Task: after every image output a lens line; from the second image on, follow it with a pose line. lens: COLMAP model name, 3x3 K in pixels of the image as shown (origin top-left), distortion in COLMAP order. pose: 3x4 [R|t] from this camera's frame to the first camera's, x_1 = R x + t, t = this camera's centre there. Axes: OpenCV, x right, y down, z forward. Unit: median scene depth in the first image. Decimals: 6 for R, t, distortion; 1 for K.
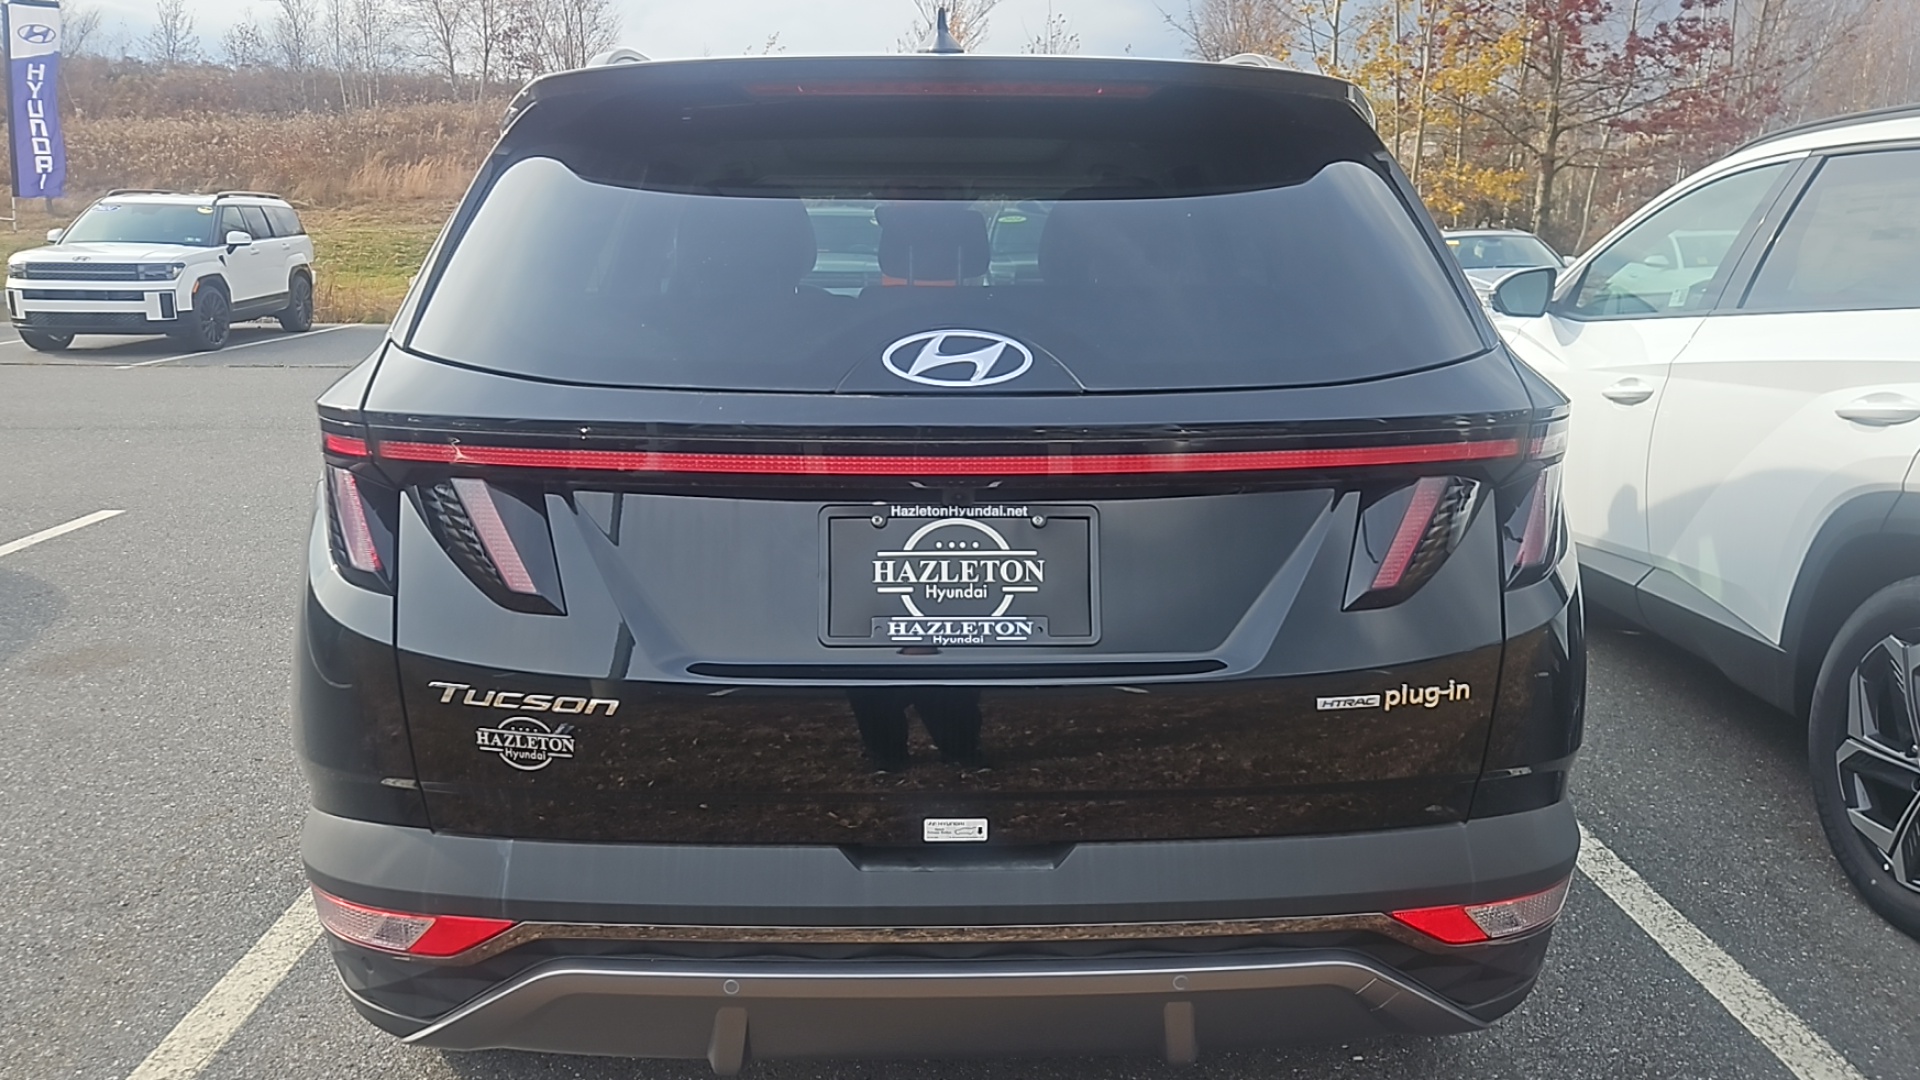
lens RADIAL K [[1371.6, 0, 938.4], [0, 1371.6, 537.2], [0, 0, 1]] dist [0.095217, -0.086321]
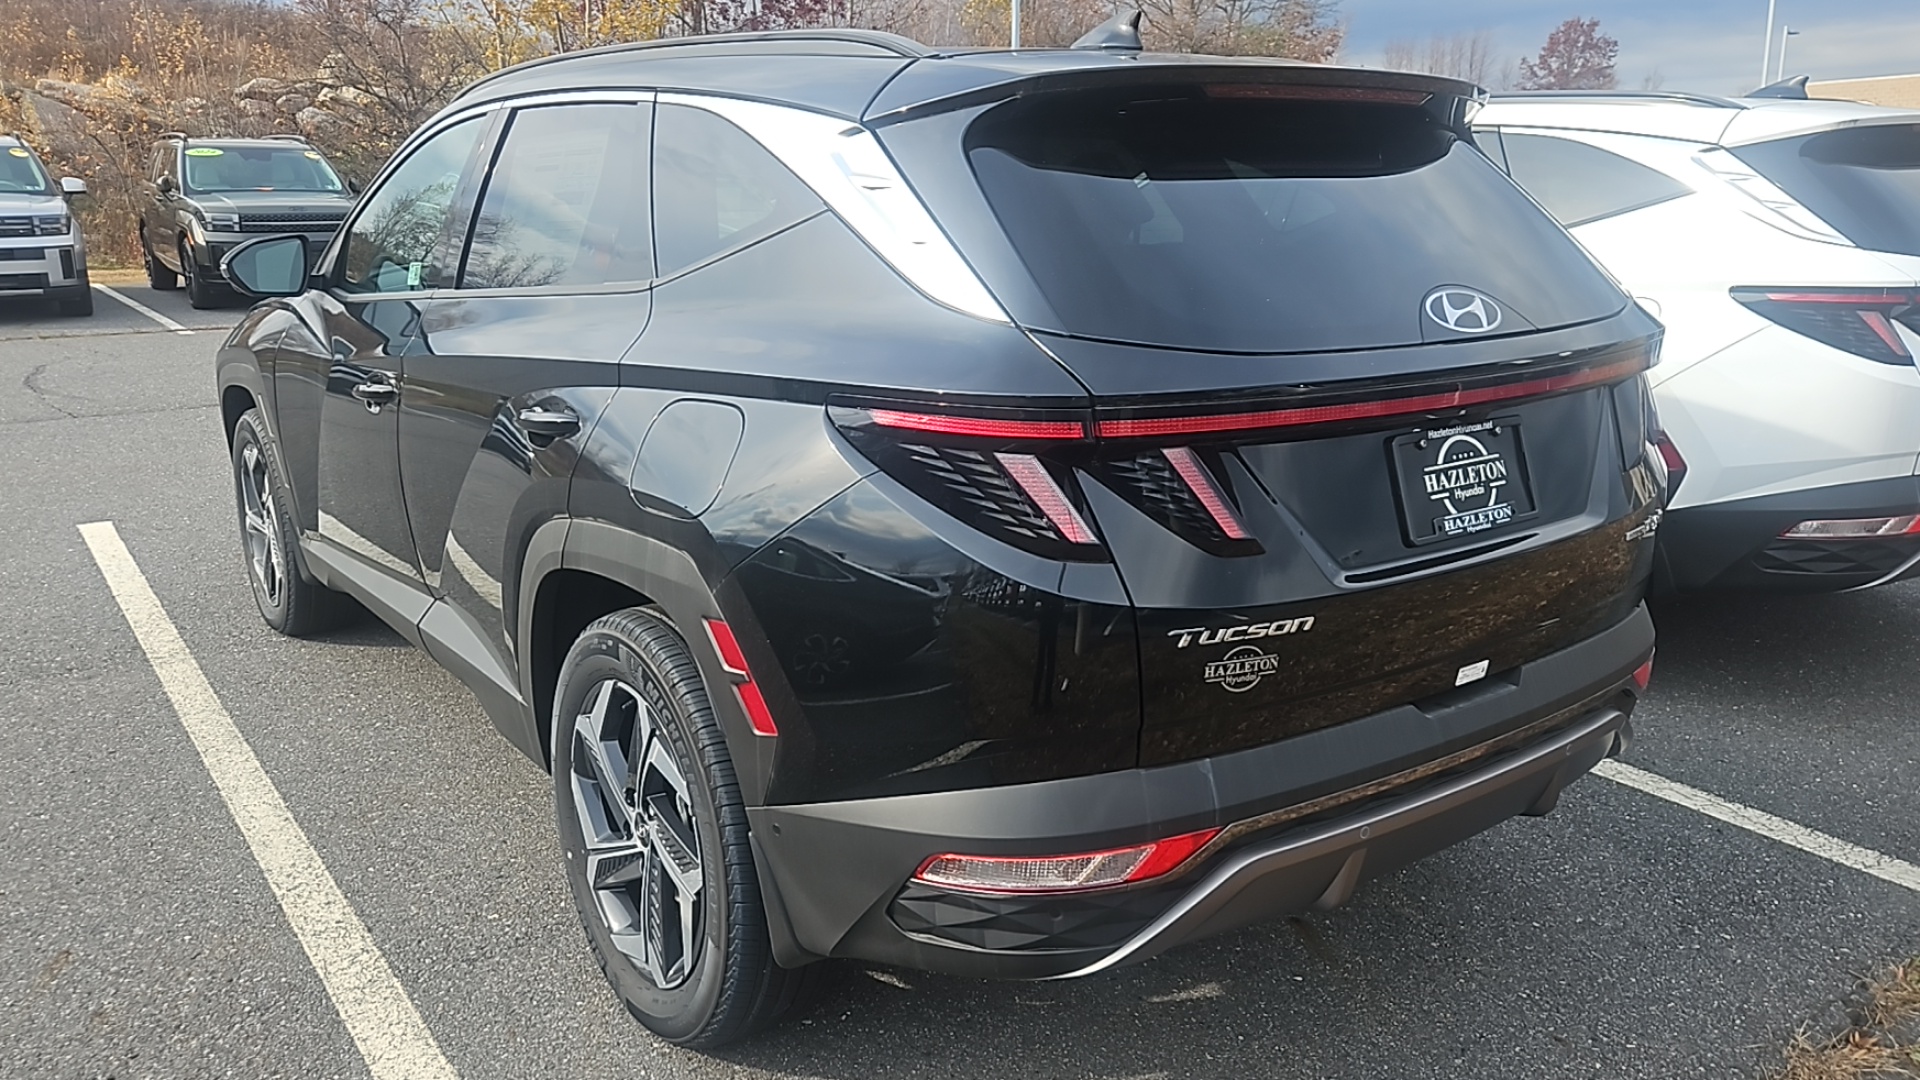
lens RADIAL K [[1371.6, 0, 938.4], [0, 1371.6, 537.2], [0, 0, 1]] dist [0.095217, -0.086321]
pose [[0.824308, -0.143957, 0.547533, -1.123089], [0.120543, 0.989583, 0.078704, -0.081072], [-0.553159, 0.001125, 0.833075, 0.181318]]
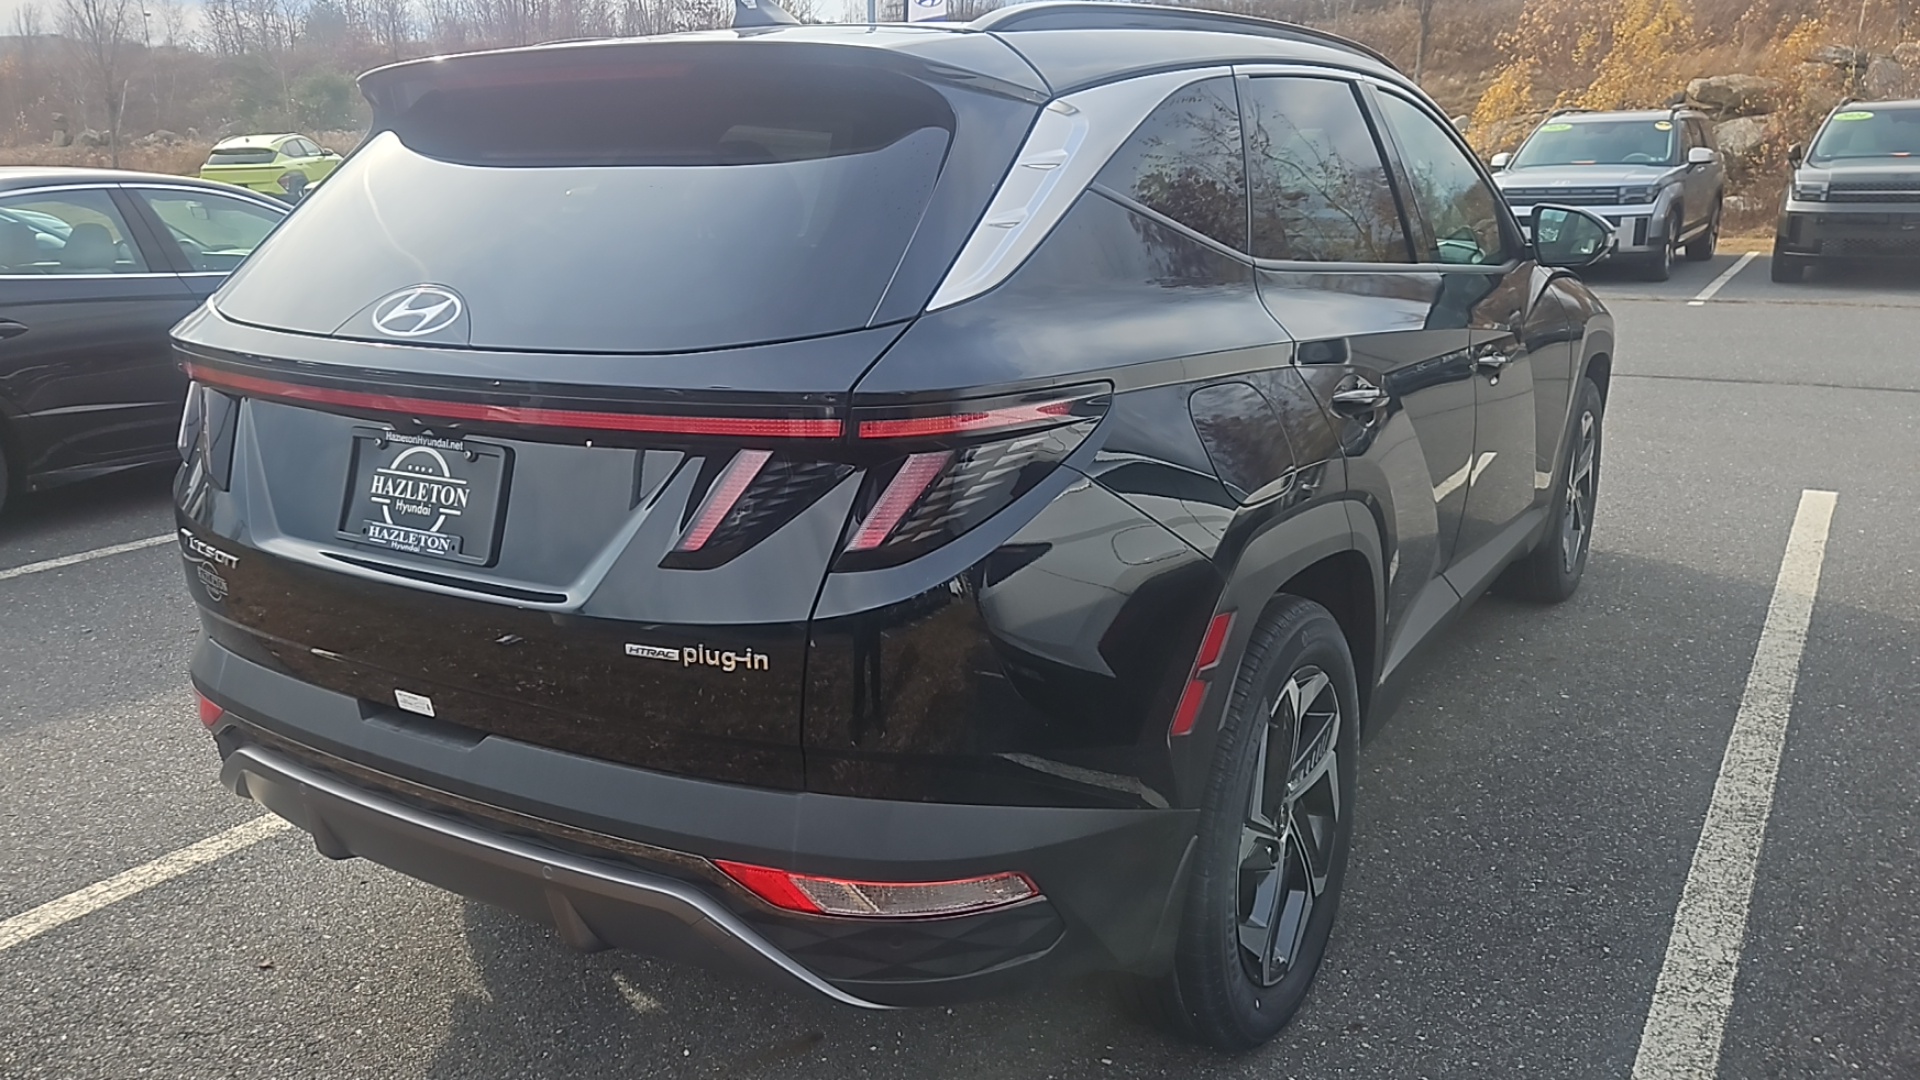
lens RADIAL K [[1371.6, 0, 938.4], [0, 1371.6, 537.2], [0, 0, 1]] dist [0.095217, -0.086321]
pose [[0.831818, 0.124874, -0.540819, 1.050904], [-0.094273, 0.991992, 0.084049, -0.079540], [0.546984, -0.018929, 0.836929, 0.232615]]
